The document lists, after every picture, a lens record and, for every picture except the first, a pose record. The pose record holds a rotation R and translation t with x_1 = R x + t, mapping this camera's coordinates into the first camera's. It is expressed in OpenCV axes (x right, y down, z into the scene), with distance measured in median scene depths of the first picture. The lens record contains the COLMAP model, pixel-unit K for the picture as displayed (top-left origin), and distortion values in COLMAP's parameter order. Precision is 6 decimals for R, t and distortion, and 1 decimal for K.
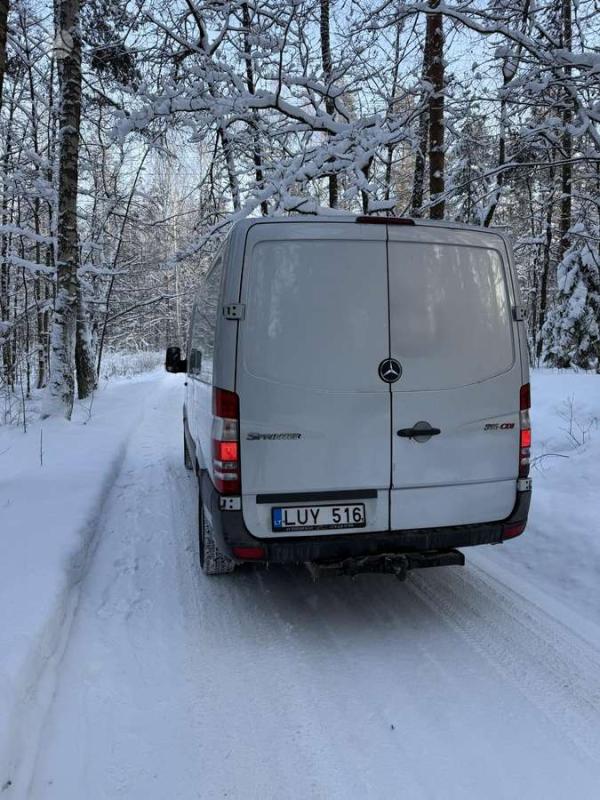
lens RADIAL K [[581.1, 0, 295.4], [0, 581.1, 406.7], [0, 0, 1]] dist [0.045111, -0.048146]
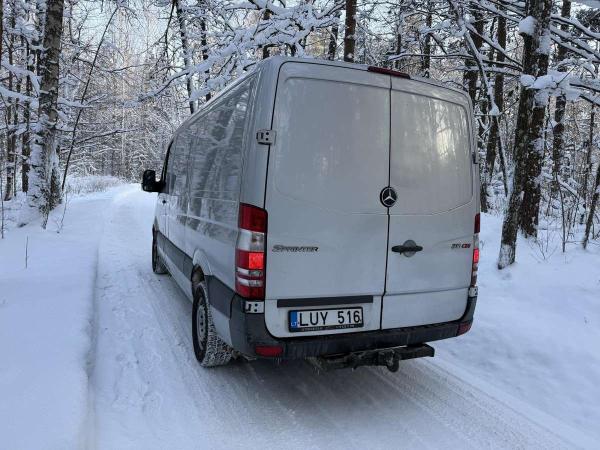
lens RADIAL K [[437.5, 0, 300.0], [0, 437.5, 225.0], [0, 0, 1]] dist [0.005682, 0.002022]
pose [[0.978064, 0.040028, 0.204423, -0.193405], [-0.038857, 0.999197, -0.009744, 0.011780], [-0.204649, 0.001587, 0.978834, 0.146731]]
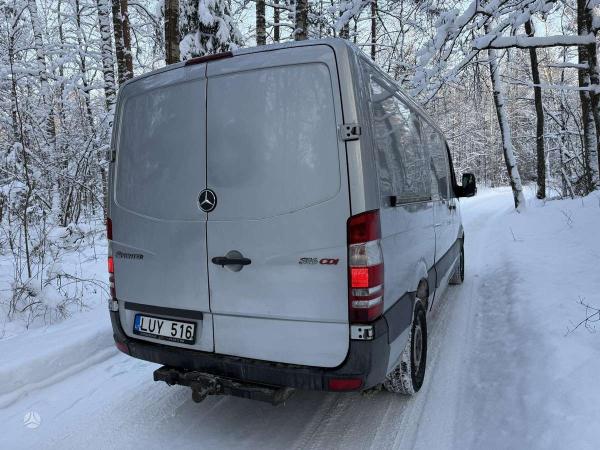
lens RADIAL K [[437.5, 0, 300.0], [0, 437.5, 225.0], [0, 0, 1]] dist [0.005682, 0.002022]
pose [[0.782777, 0.021808, -0.621921, 0.761938], [-0.023594, 0.999707, 0.005360, -0.024952], [0.621855, 0.010478, 0.783062, 0.473186]]
